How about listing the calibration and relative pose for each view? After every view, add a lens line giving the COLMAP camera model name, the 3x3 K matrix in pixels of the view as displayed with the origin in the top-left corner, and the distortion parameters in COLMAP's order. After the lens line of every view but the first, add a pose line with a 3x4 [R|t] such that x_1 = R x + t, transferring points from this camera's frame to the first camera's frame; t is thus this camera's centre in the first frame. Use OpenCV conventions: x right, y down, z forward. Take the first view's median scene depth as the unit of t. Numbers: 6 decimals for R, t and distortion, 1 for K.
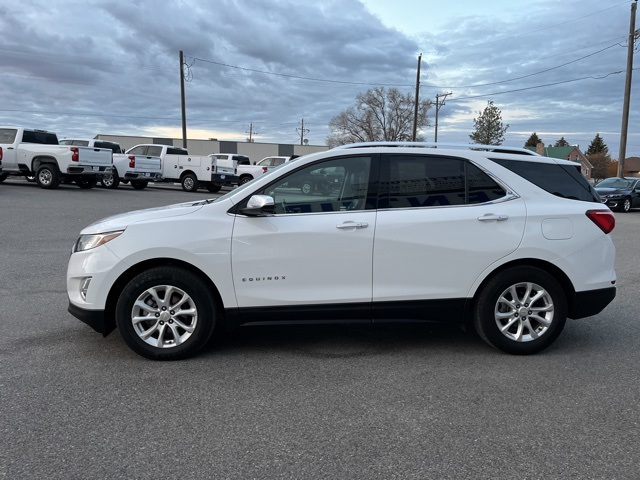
lens RADIAL K [[483.0, 0, 313.2], [0, 483.0, 236.7], [0, 0, 1]] dist [0.073181, -0.100716]
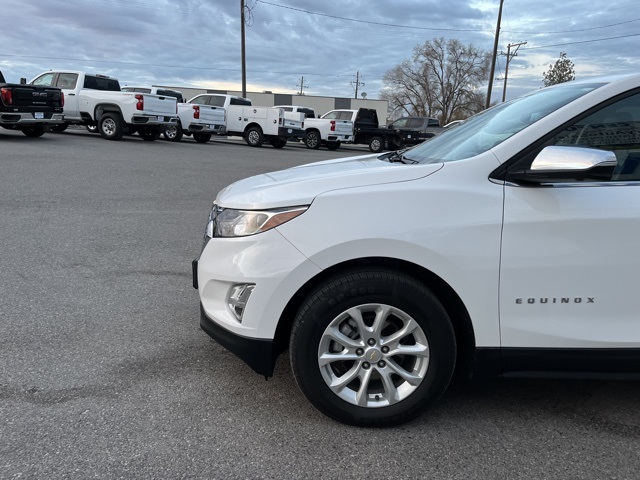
lens RADIAL K [[483.0, 0, 313.8], [0, 483.0, 237.5], [0, 0, 1]] dist [0.073181, -0.100716]
pose [[0.995877, 0.035602, -0.083438, -0.064640], [-0.028206, 0.995703, 0.088208, -0.005058], [0.086220, -0.085490, 0.992601, 0.083715]]
